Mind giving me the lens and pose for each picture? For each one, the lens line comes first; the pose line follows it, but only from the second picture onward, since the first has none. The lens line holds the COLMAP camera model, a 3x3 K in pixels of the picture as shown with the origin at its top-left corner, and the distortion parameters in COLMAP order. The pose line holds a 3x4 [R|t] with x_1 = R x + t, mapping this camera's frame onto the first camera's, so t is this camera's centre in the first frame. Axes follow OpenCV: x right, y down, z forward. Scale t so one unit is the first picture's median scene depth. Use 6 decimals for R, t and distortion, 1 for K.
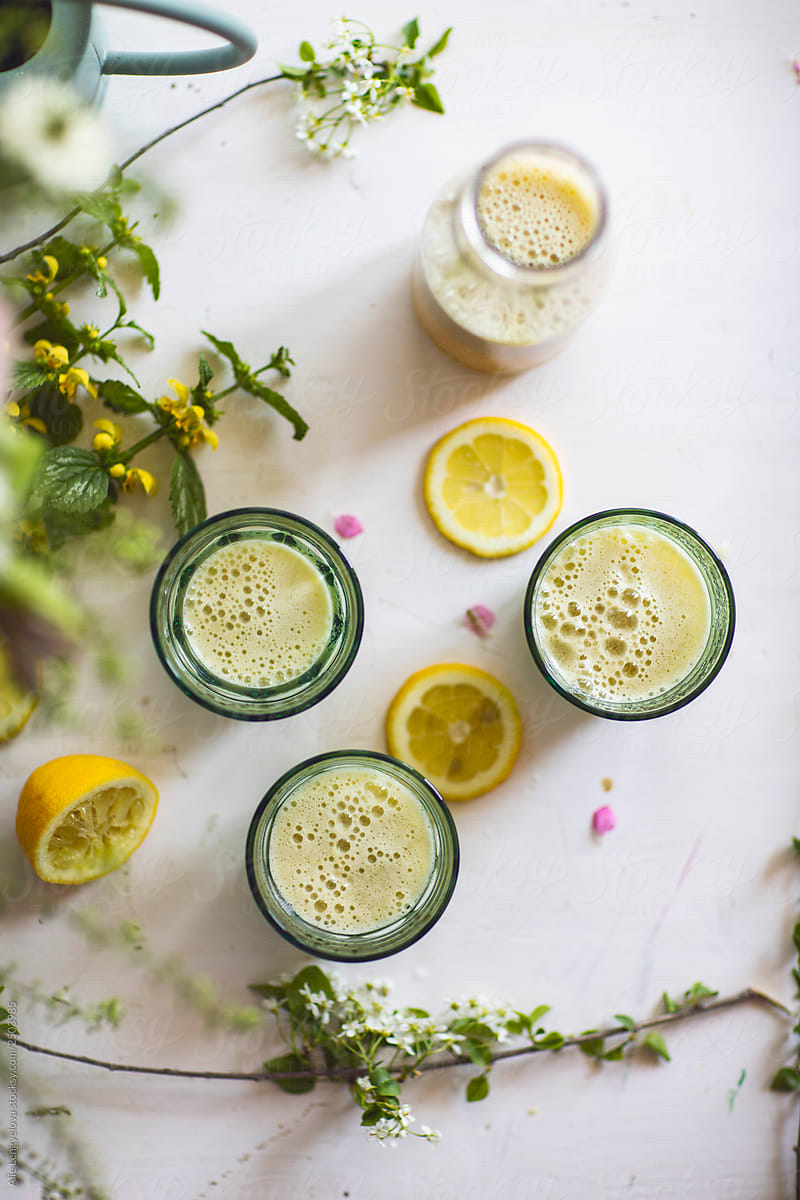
lens RADIAL K [[3379.9, 0, 400.0], [0, 3379.9, 600.0], [0, 0, 1]] dist [-0.411879, 0.640288]
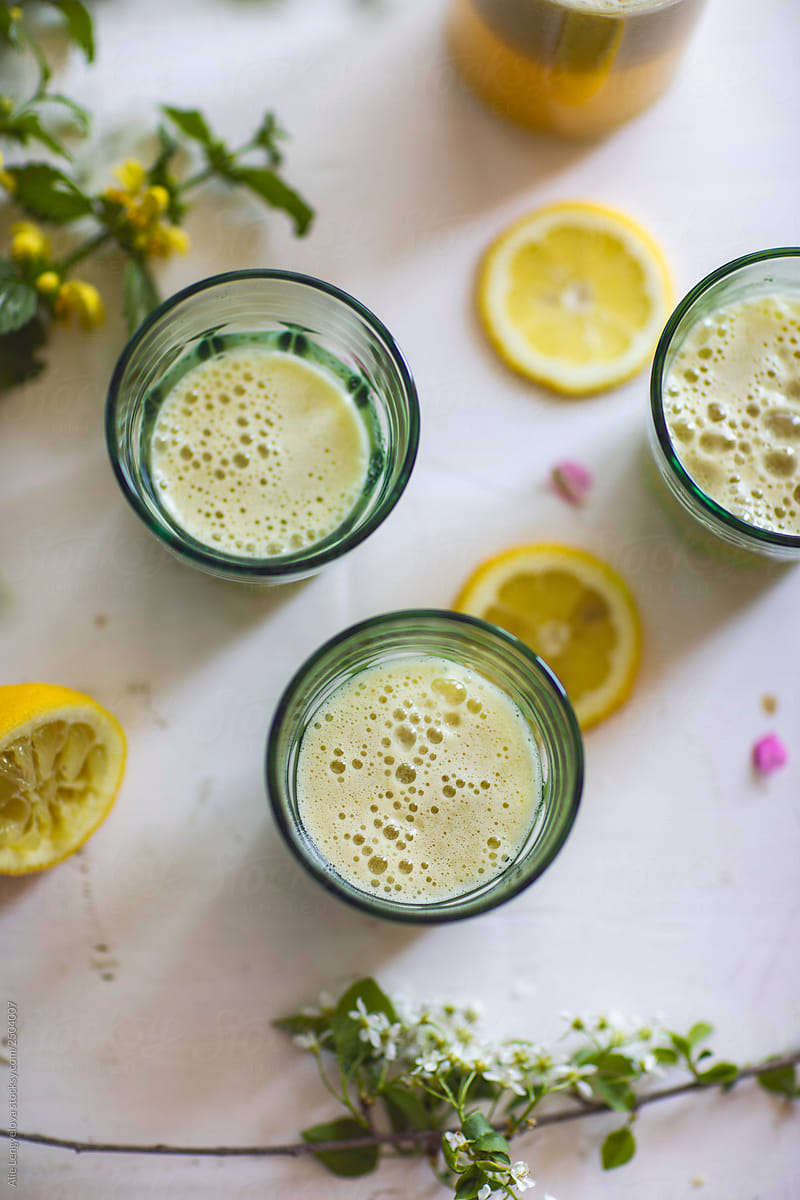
lens RADIAL K [[3379.9, 0, 400.0], [0, 3379.9, 600.0], [0, 0, 1]] dist [-0.411879, 0.640288]
pose [[0.997741, -0.058122, 0.033693, -0.038370], [0.062766, 0.985273, -0.159053, 0.144843], [-0.023953, 0.160809, 0.986695, 0.322622]]
